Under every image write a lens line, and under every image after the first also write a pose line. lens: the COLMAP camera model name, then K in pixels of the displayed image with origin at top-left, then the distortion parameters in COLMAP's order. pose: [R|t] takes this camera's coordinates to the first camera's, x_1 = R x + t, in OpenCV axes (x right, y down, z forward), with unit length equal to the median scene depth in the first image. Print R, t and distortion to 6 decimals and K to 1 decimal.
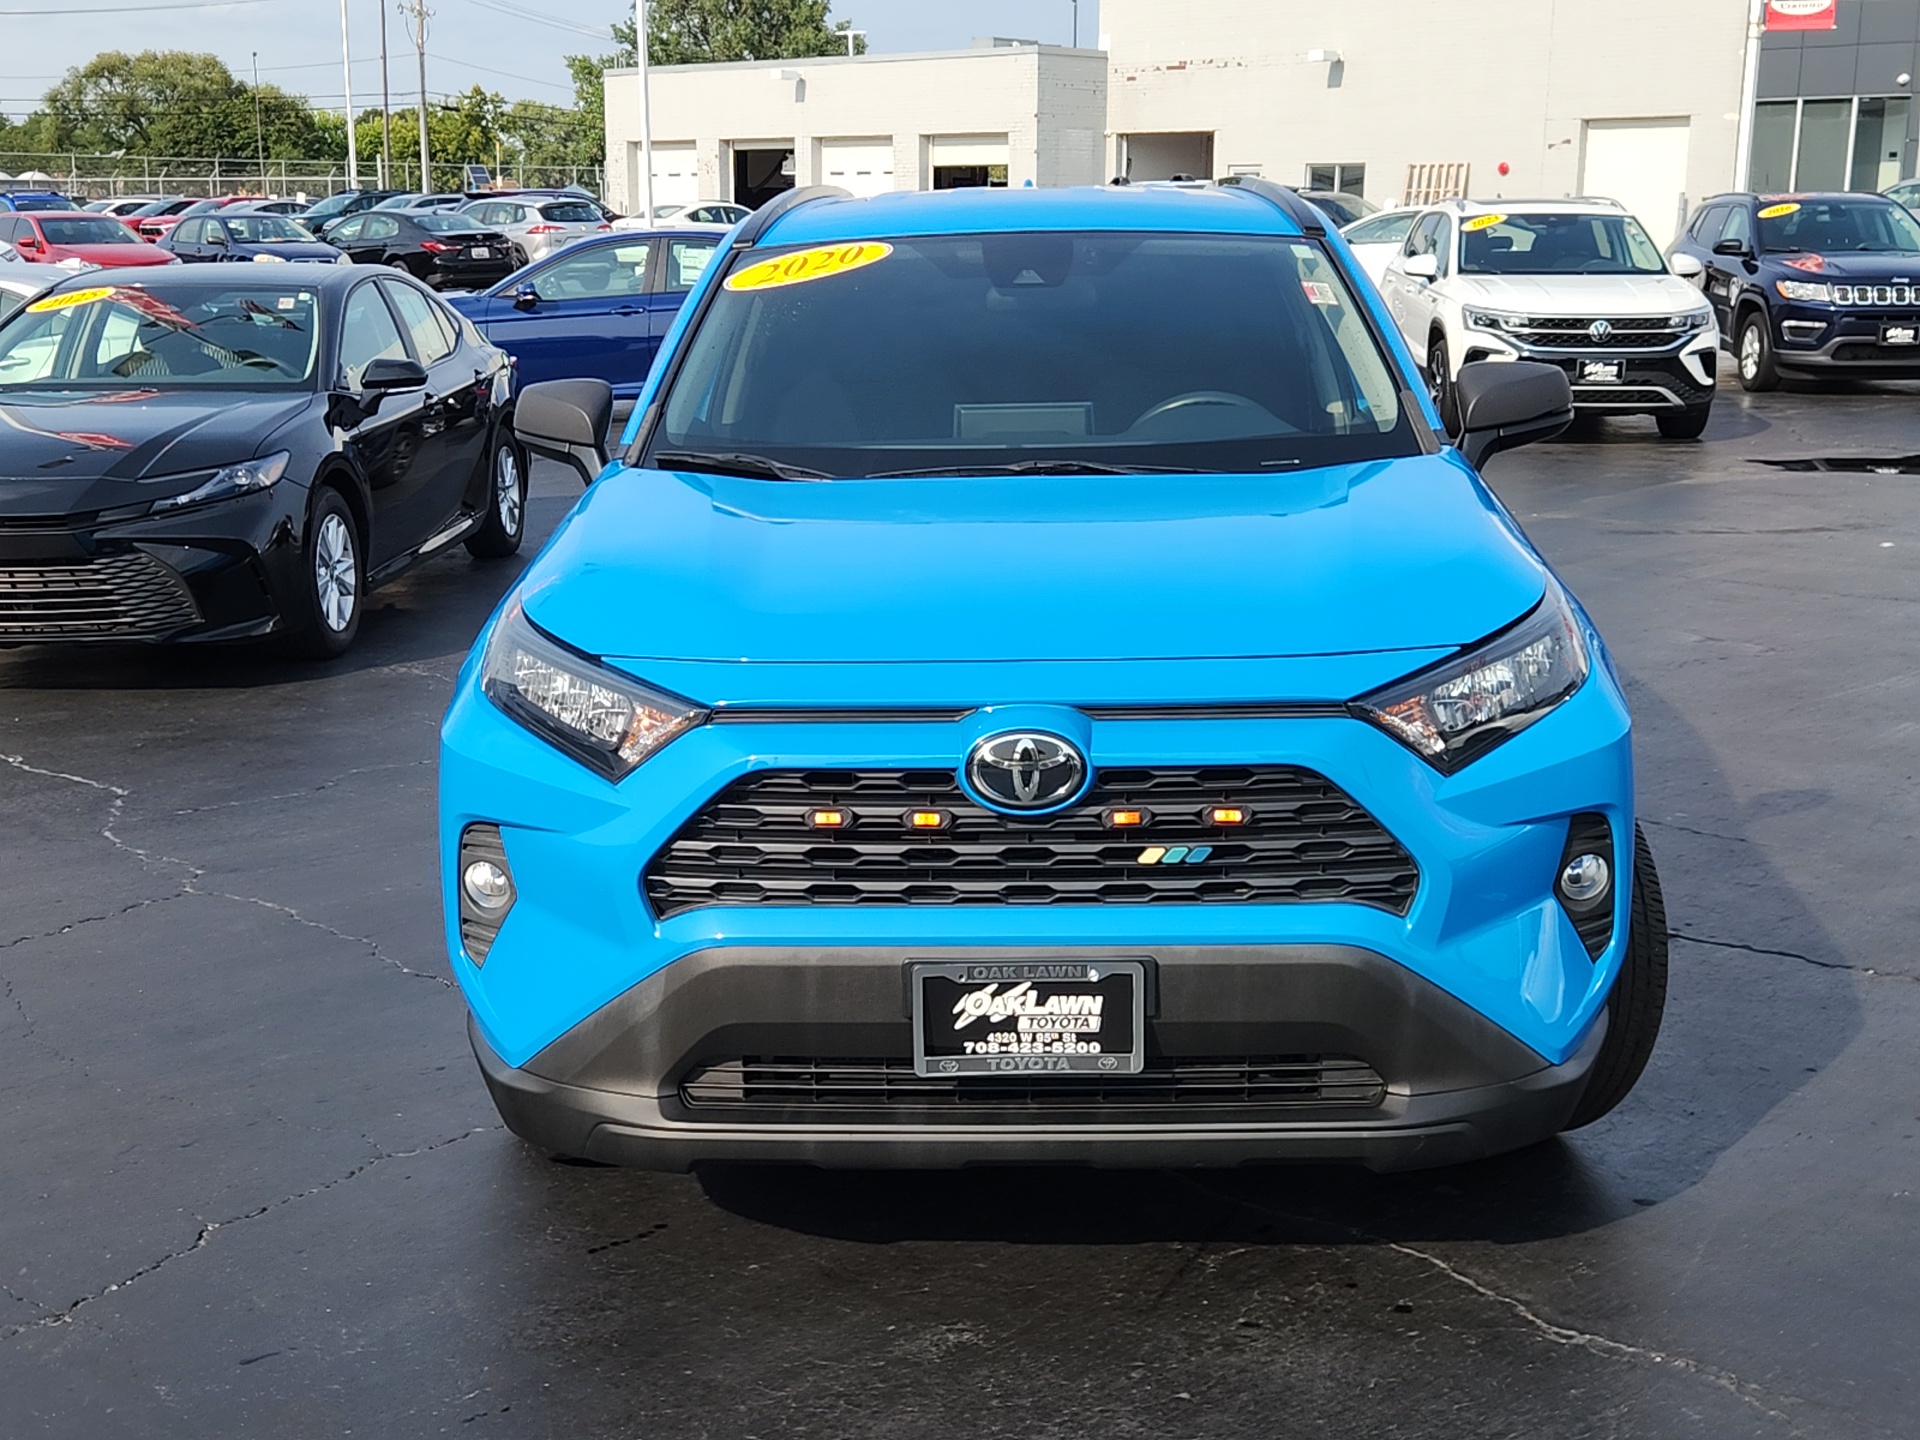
lens RADIAL K [[2355.5, 0, 954.3], [0, 2355.5, 628.9], [0, 0, 1]] dist [0.116869, -0.219224]
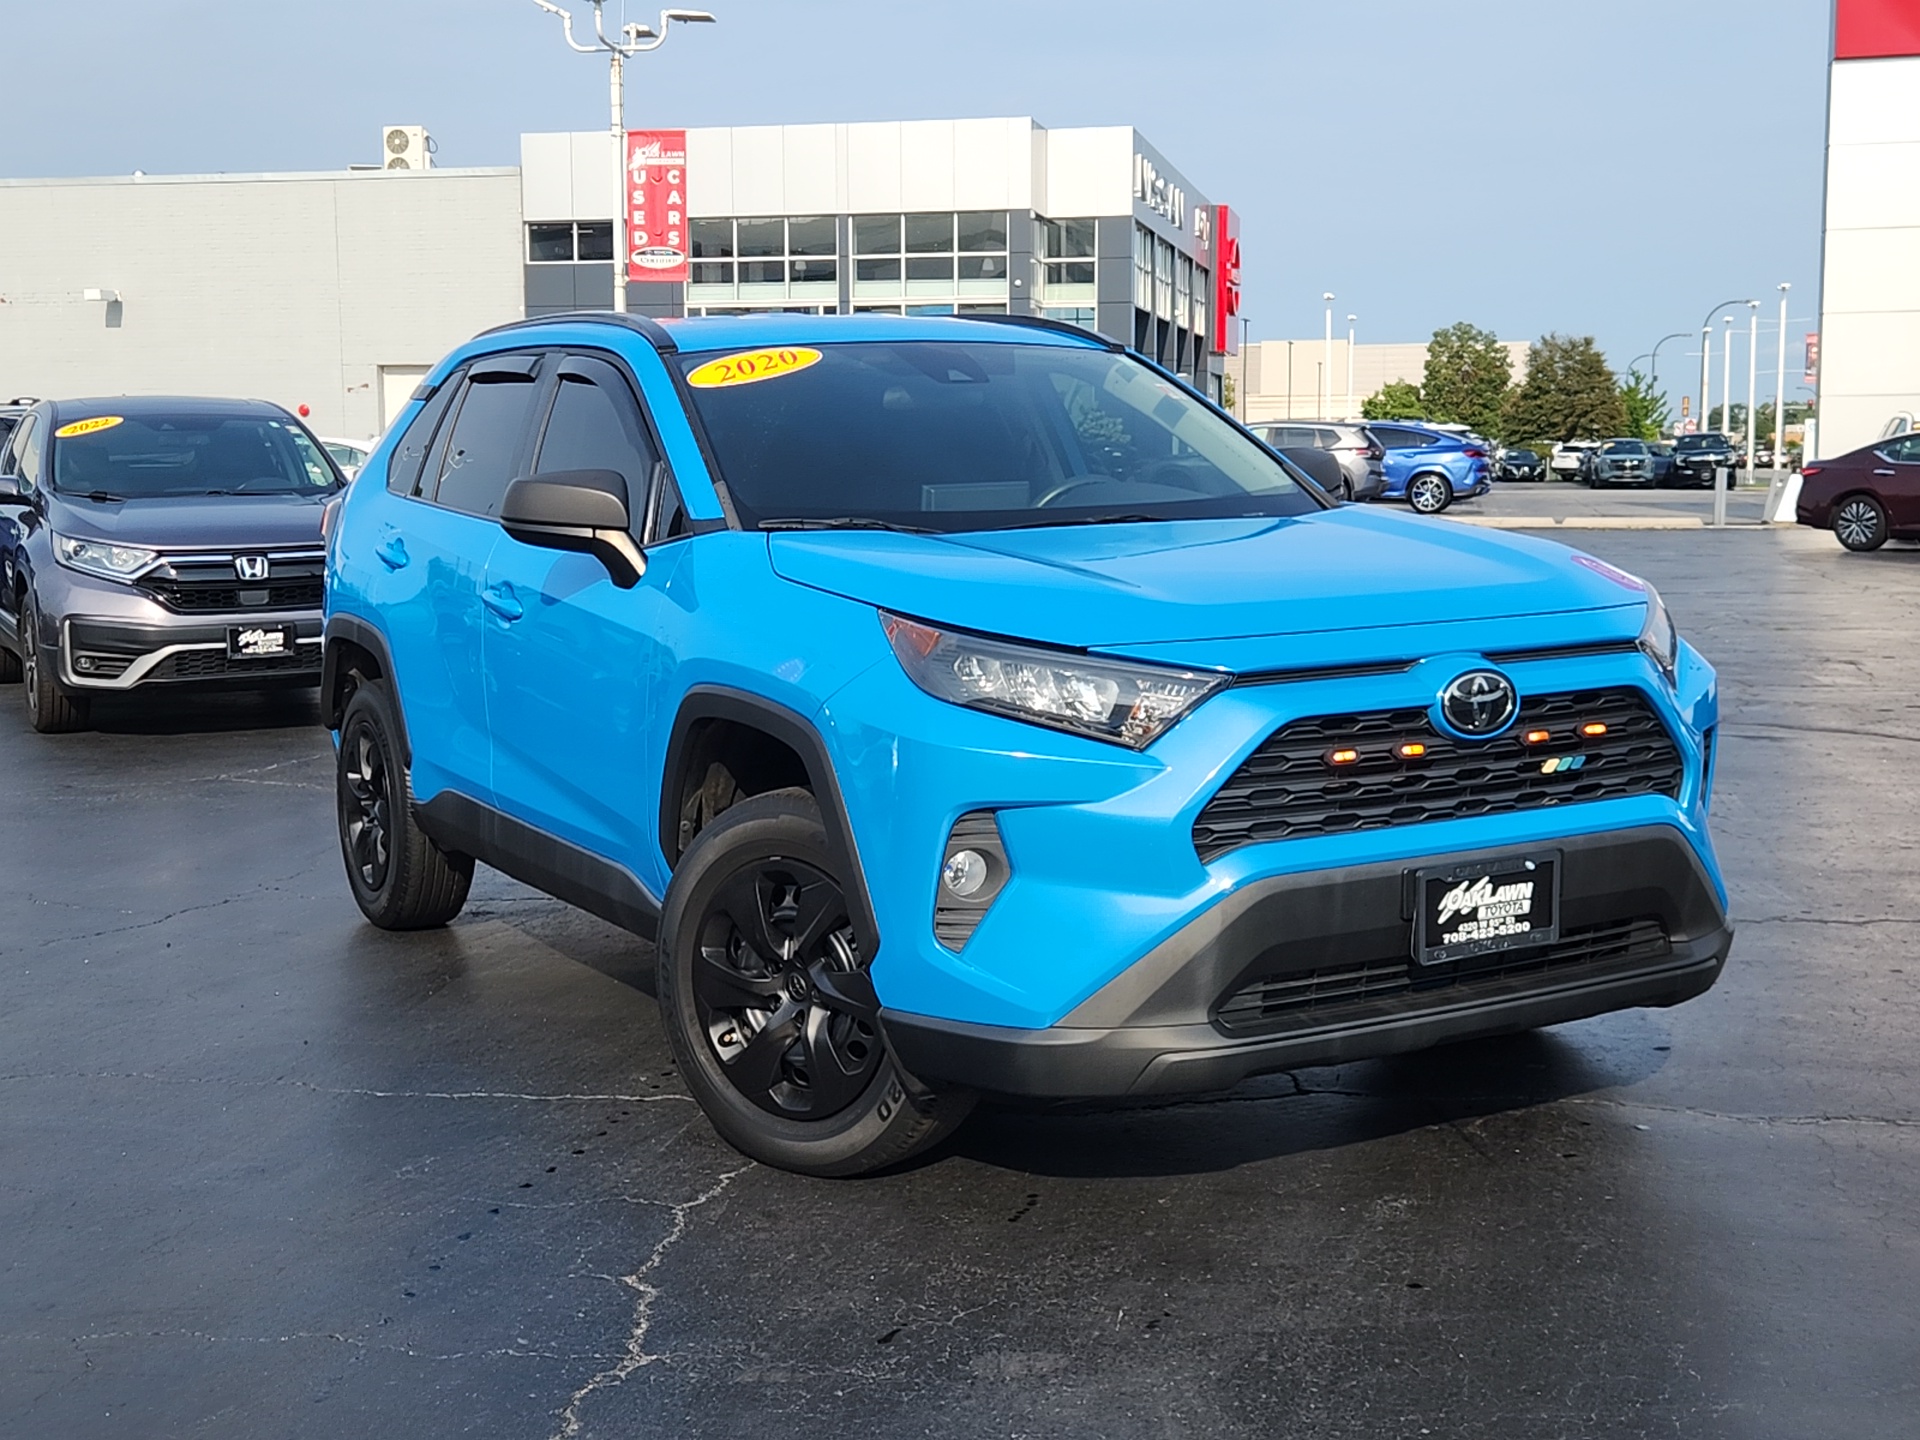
lens RADIAL K [[2355.5, 0, 954.3], [0, 2355.5, 628.9], [0, 0, 1]] dist [0.116869, -0.219224]
pose [[0.845815, -0.042338, 0.531794, -0.848791], [0.100099, 0.991736, -0.080250, 0.092380], [-0.524002, 0.121109, 0.843063, 0.089516]]
